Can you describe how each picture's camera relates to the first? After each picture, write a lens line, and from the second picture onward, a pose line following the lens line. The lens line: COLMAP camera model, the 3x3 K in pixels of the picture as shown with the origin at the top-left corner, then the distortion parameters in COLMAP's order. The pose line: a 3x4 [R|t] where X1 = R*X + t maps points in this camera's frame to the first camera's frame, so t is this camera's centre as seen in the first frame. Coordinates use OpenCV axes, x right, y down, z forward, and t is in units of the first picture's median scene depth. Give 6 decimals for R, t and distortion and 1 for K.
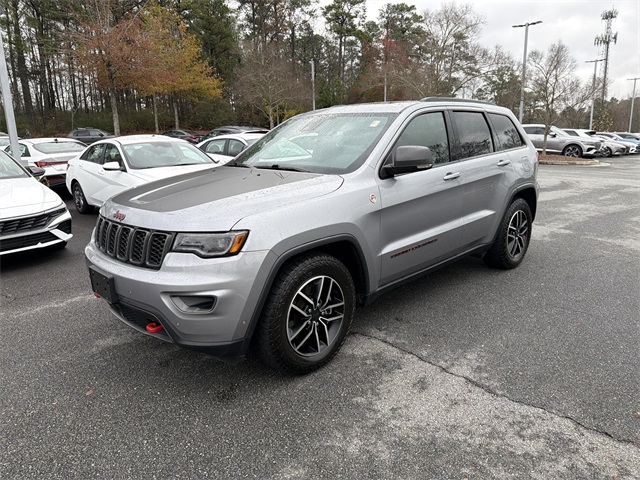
lens RADIAL K [[452.5, 0, 321.4], [0, 452.5, 239.1], [0, 0, 1]] dist [0.034789, -0.037677]
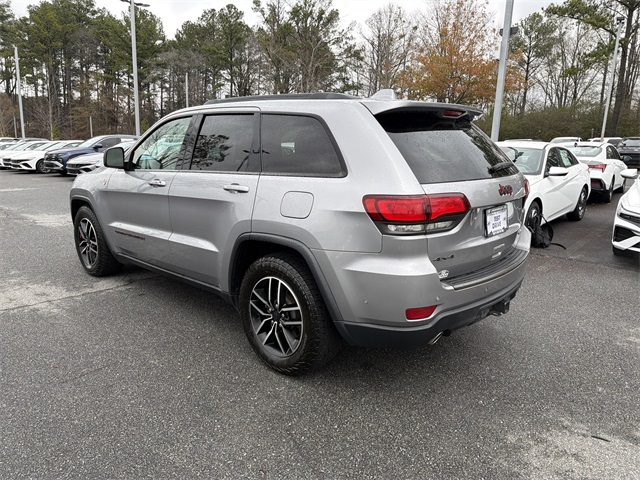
lens RADIAL K [[452.5, 0, 318.3], [0, 452.5, 240.4], [0, 0, 1]] dist [0.034789, -0.037677]
pose [[0.028847, 0.233032, -0.972041, 1.645363], [-0.243254, 0.944848, 0.219294, -0.415458], [0.969534, 0.230127, 0.083942, 1.655607]]
